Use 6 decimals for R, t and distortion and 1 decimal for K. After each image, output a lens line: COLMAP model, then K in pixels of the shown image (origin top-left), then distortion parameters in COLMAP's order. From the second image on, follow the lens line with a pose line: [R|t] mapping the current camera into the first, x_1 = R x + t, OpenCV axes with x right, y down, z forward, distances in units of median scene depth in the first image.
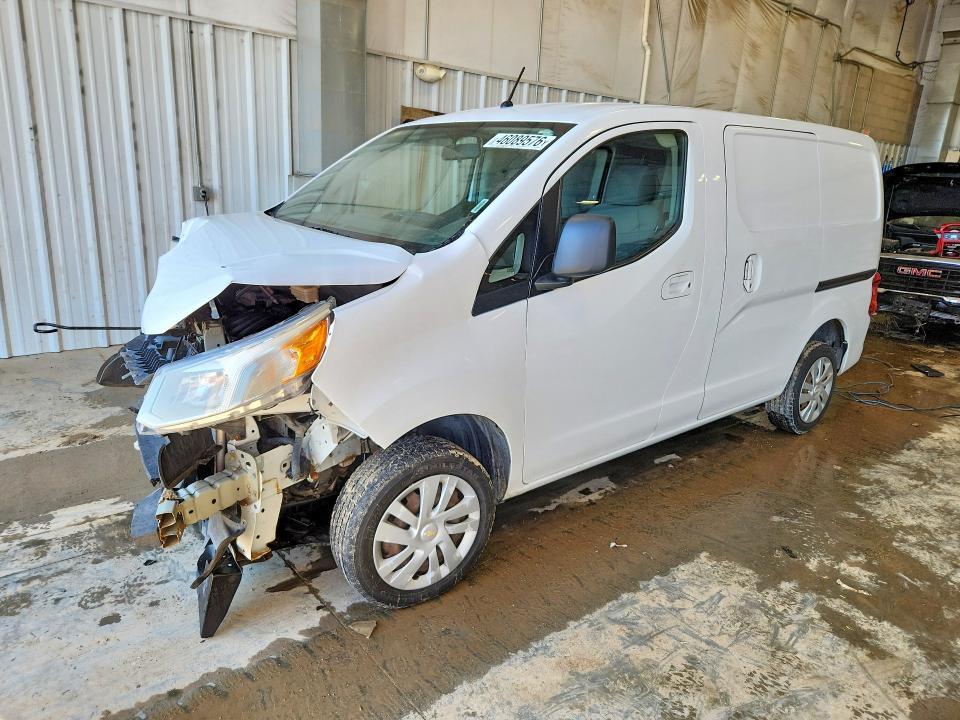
lens RADIAL K [[673.0, 0, 480.0], [0, 673.0, 360.0], [0, 0, 1]] dist [0.001164, -0.002084]
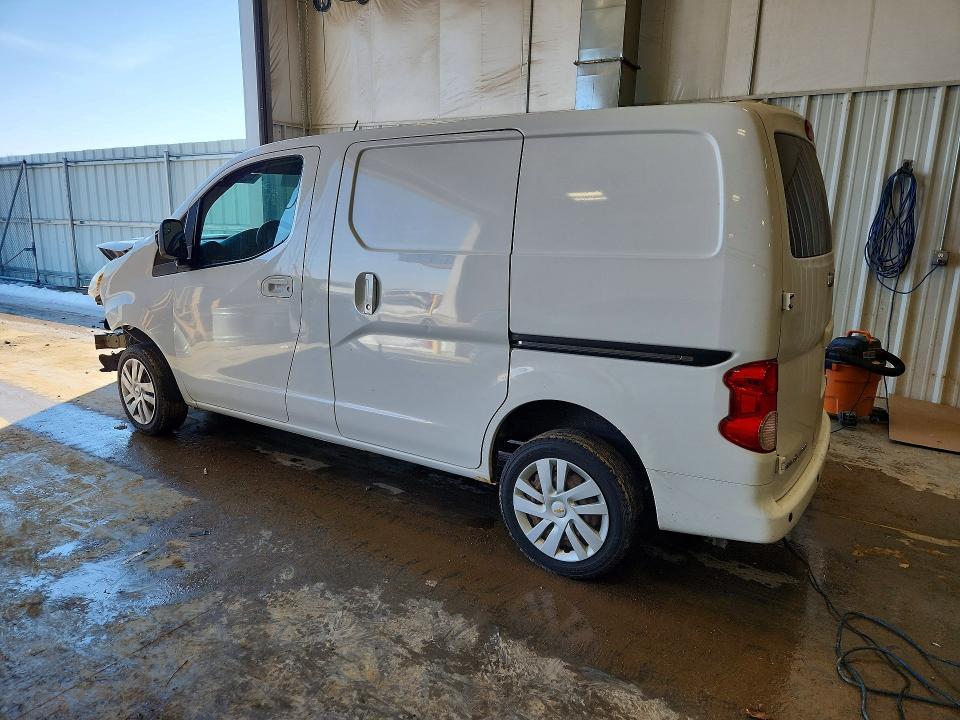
lens RADIAL K [[673.0, 0, 480.0], [0, 673.0, 360.0], [0, 0, 1]] dist [0.001164, -0.002084]
pose [[0.284405, 0.152182, -0.946549, 1.687110], [-0.268586, 0.960431, 0.073713, -0.189812], [0.920313, 0.233266, 0.314025, 1.098330]]
